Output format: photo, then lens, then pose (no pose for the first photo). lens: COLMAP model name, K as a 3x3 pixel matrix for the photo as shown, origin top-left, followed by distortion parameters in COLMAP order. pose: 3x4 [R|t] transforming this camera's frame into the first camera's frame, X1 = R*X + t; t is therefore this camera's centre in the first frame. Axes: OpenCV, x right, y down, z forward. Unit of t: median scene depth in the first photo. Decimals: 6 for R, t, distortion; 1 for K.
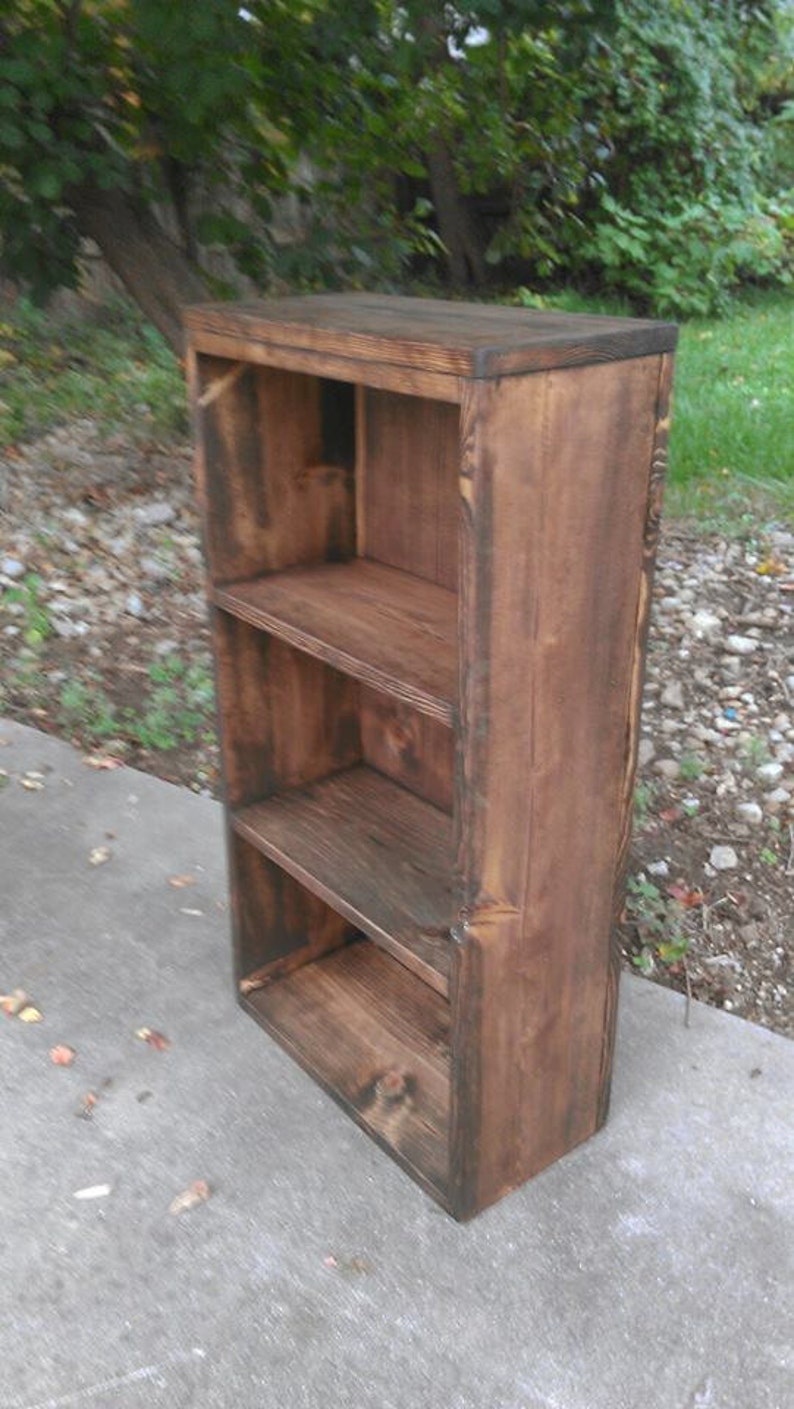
lens RADIAL K [[1150.5, 0, 400.7], [0, 1150.5, 703.0], [0, 0, 1]] dist [0.106658, -0.197468]
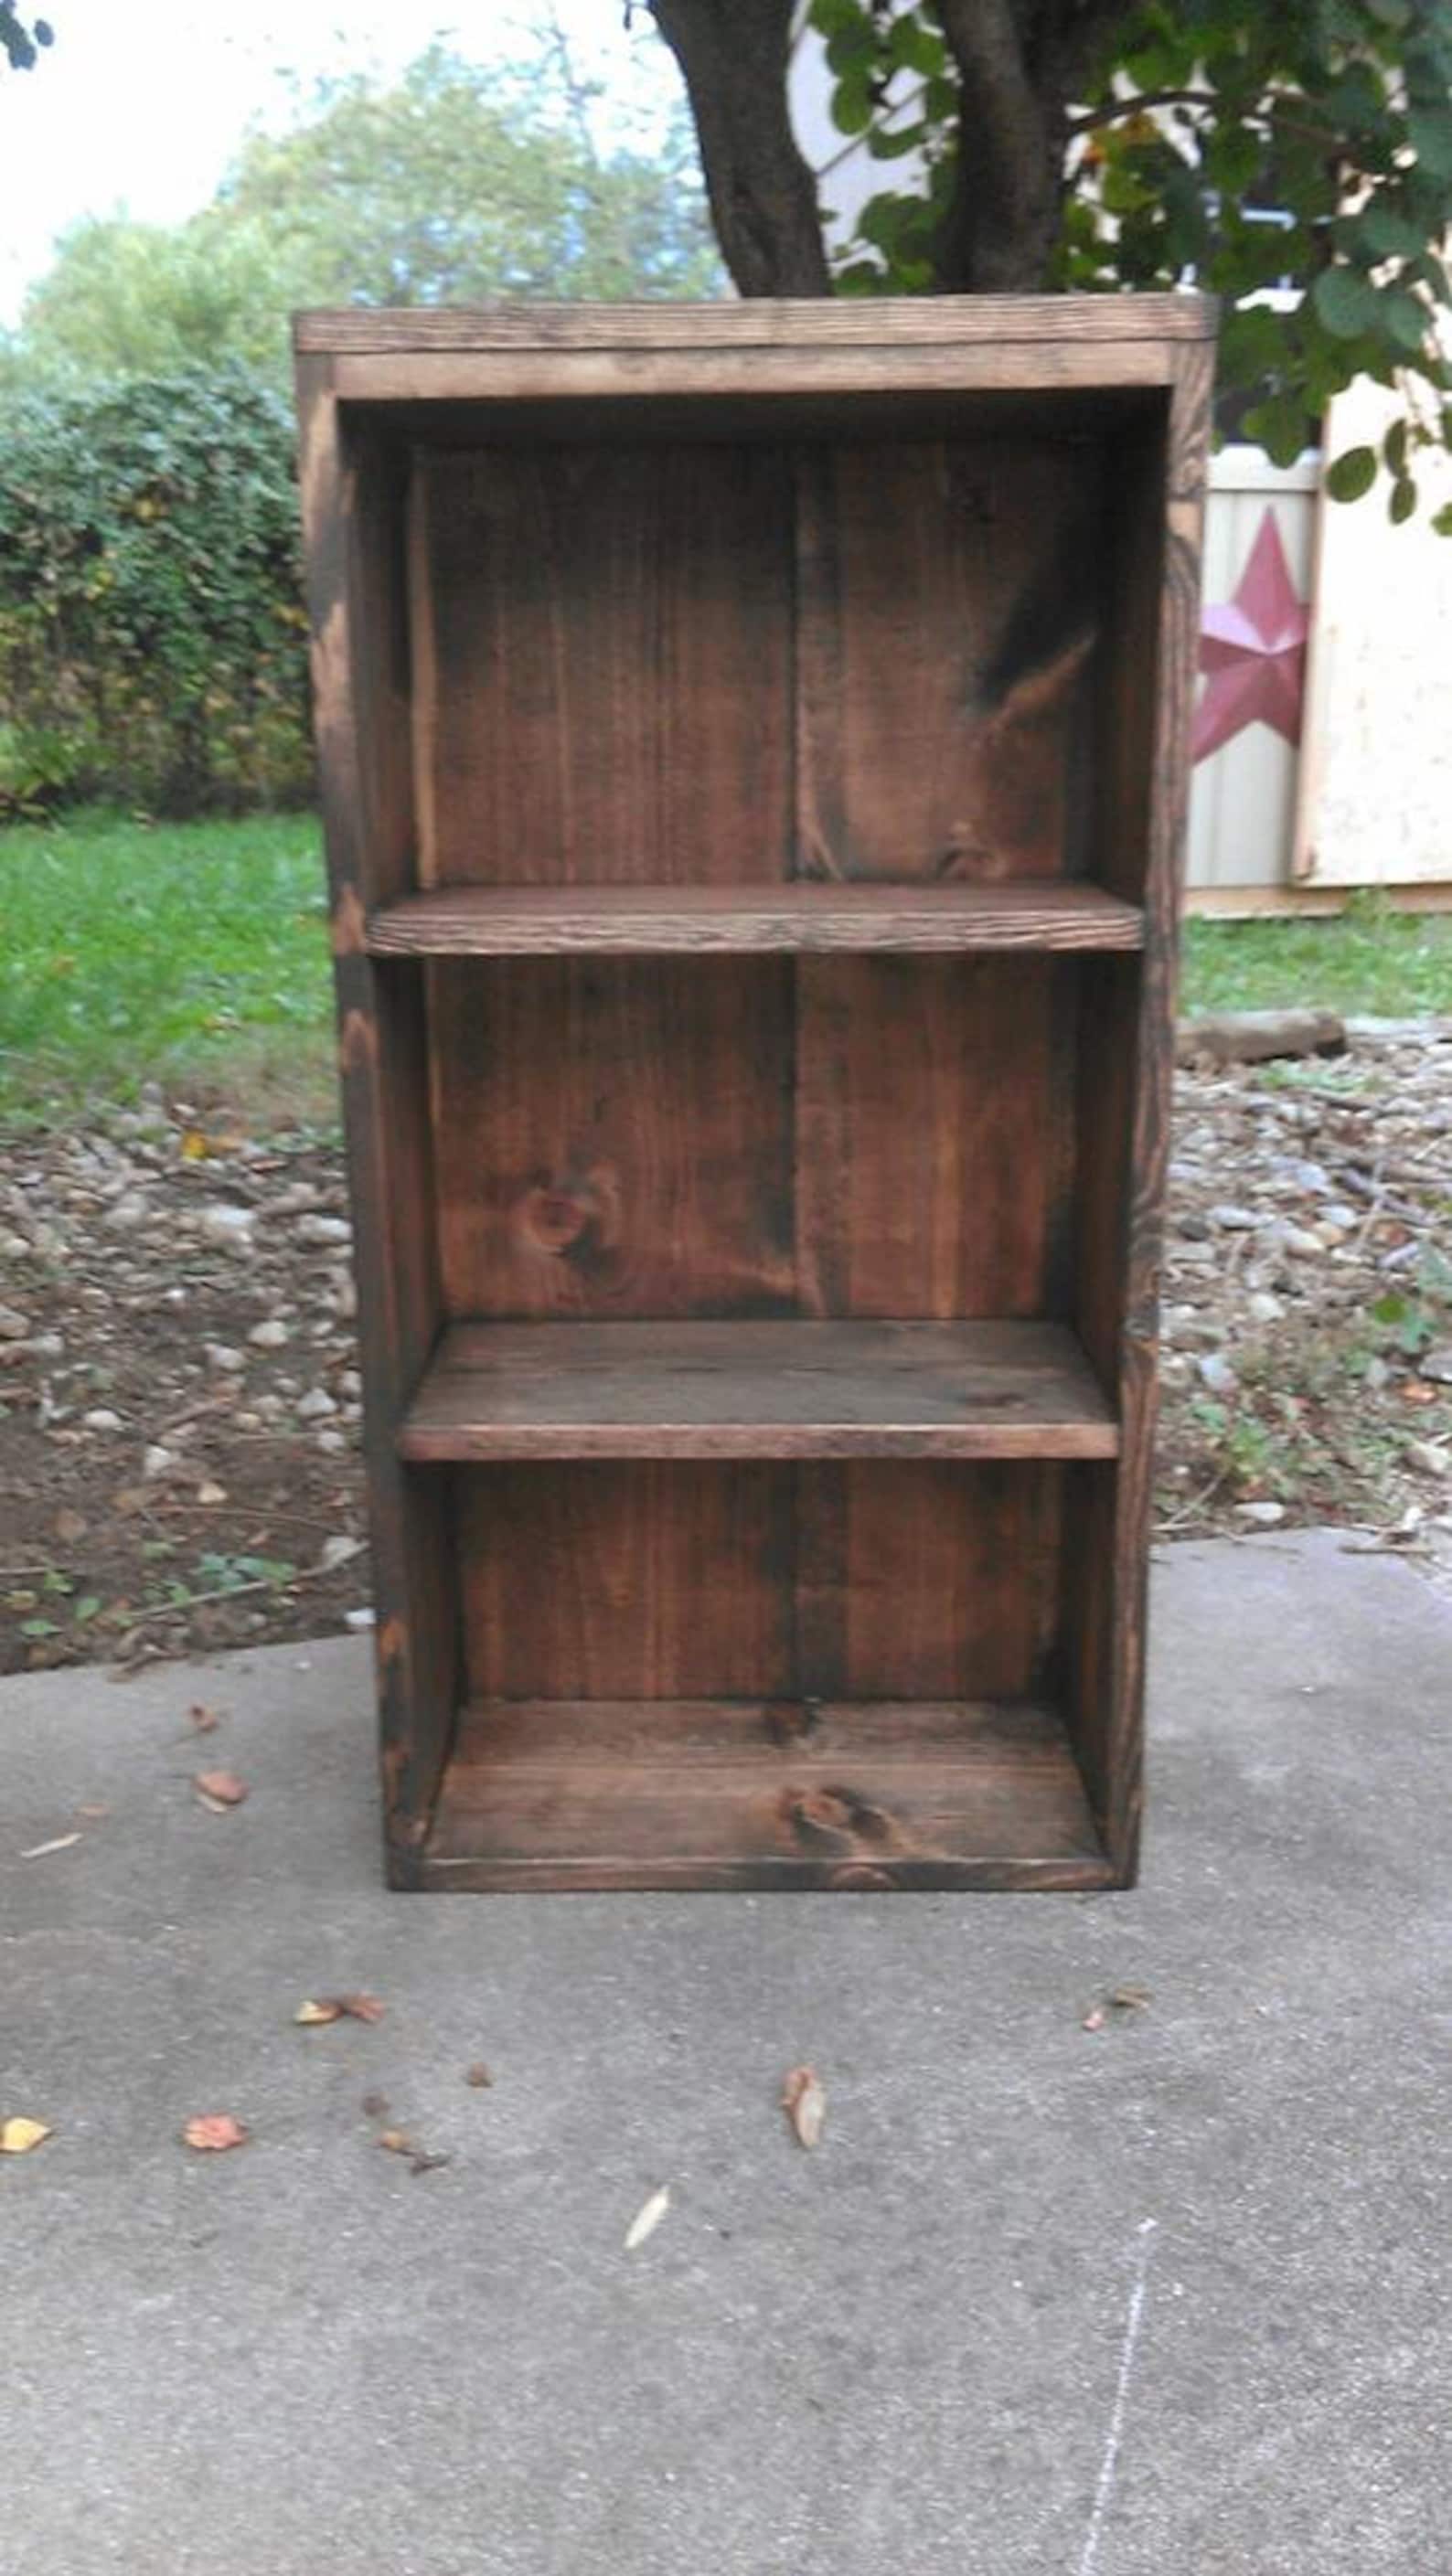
lens RADIAL K [[2103.7, 0, 732.8], [0, 2103.7, 1285.2], [0, 0, 1]] dist [0.106658, -0.197468]
pose [[0.626062, -0.210574, 0.750803, -0.776366], [0.327647, 0.944764, -0.008237, 0.103651], [-0.707597, 0.251155, 0.660475, 0.357727]]
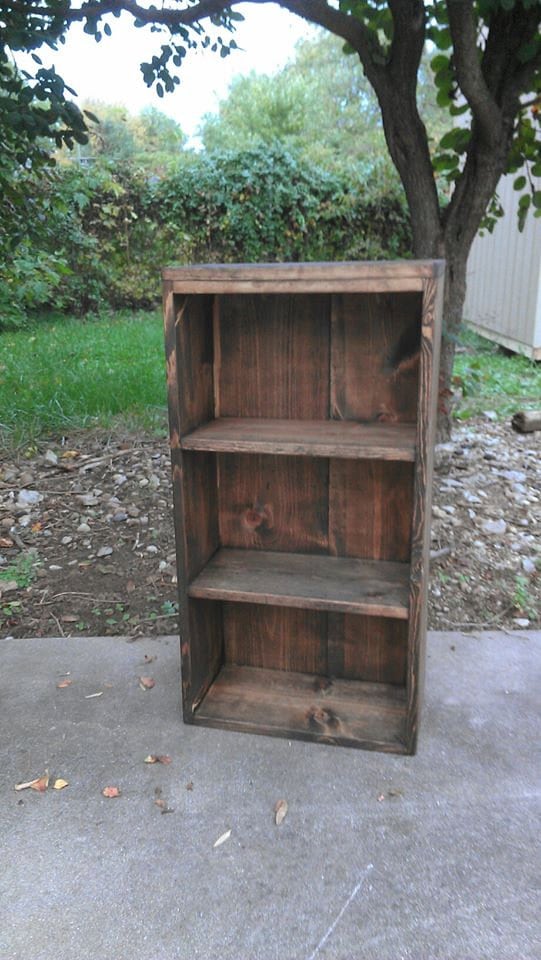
lens RADIAL K [[783.9, 0, 273.0], [0, 783.9, 479.0], [0, 0, 1]] dist [0.106658, -0.197468]
pose [[0.791459, -0.174093, 0.585905, -0.729000], [0.257753, 0.964241, -0.061671, 0.056969], [-0.554217, 0.199829, 0.808030, 0.056033]]
